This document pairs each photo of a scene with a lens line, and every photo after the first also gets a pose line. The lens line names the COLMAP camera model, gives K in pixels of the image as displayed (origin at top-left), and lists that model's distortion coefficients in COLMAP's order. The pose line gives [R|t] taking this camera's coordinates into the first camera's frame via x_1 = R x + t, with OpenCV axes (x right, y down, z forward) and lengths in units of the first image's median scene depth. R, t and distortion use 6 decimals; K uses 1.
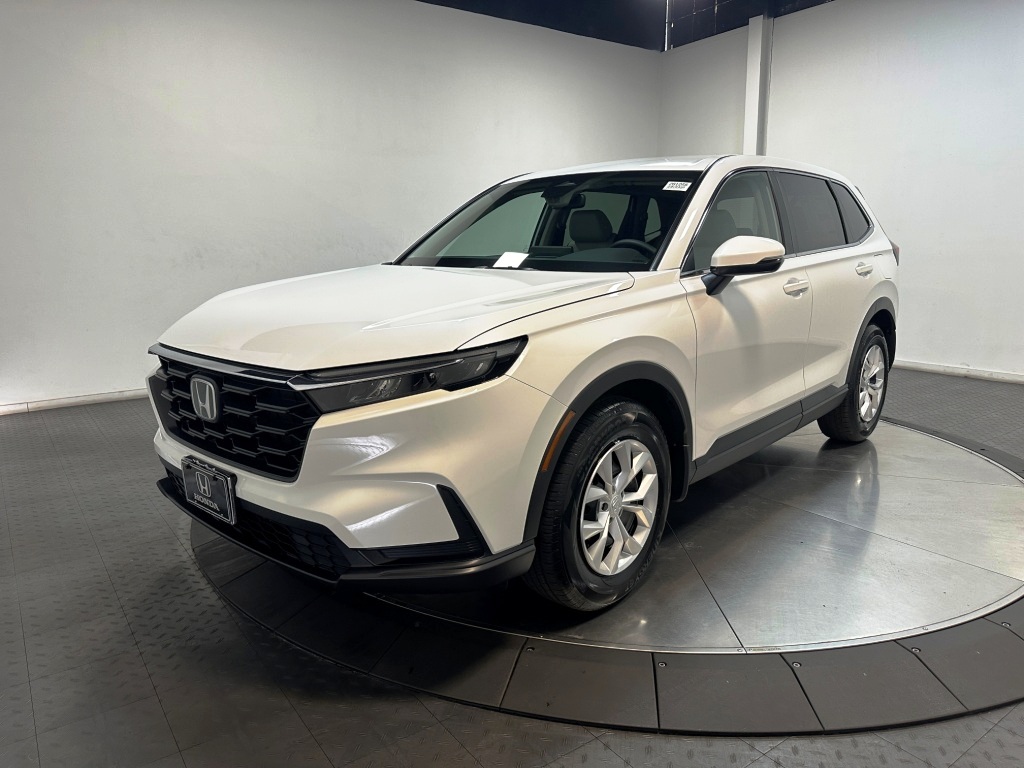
lens RADIAL K [[717.5, 0, 505.3], [0, 717.5, 383.8], [0, 0, 1]] dist [-0.027411, -0.009519]
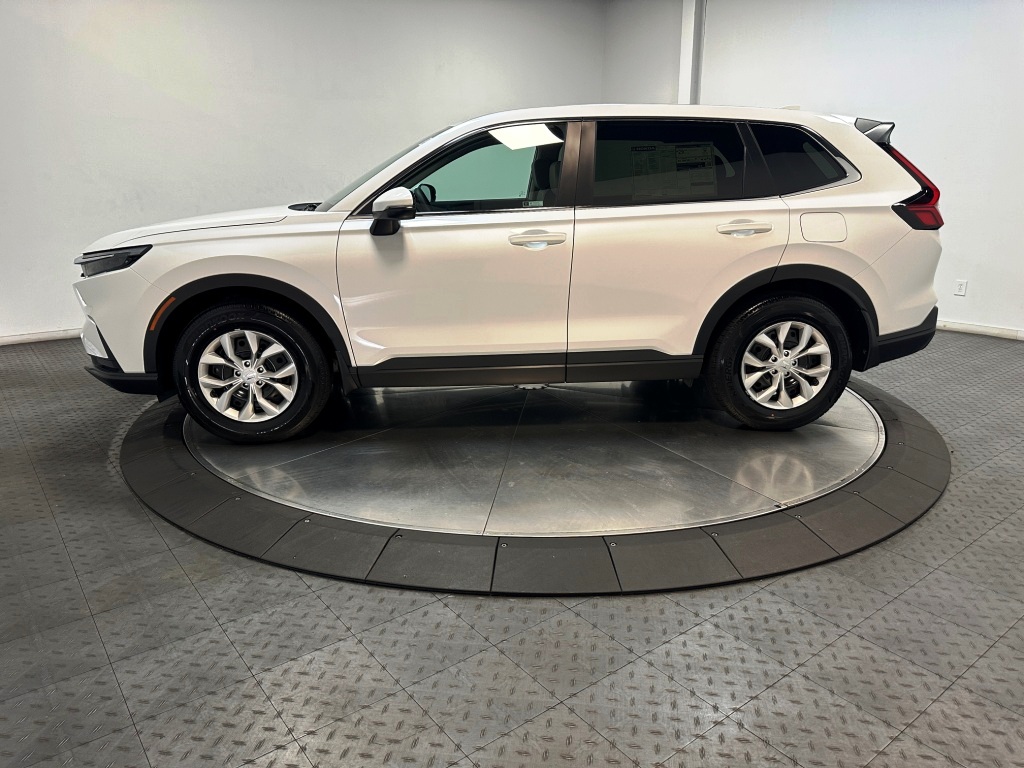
lens RADIAL K [[717.5, 0, 512.1], [0, 717.5, 385.3], [0, 0, 1]] dist [-0.027411, -0.009519]
pose [[0.998679, 0.001608, 0.051355, 0.114963], [-0.005489, 0.997129, 0.075524, 0.020490], [-0.051087, -0.075706, 0.995821, -0.127608]]
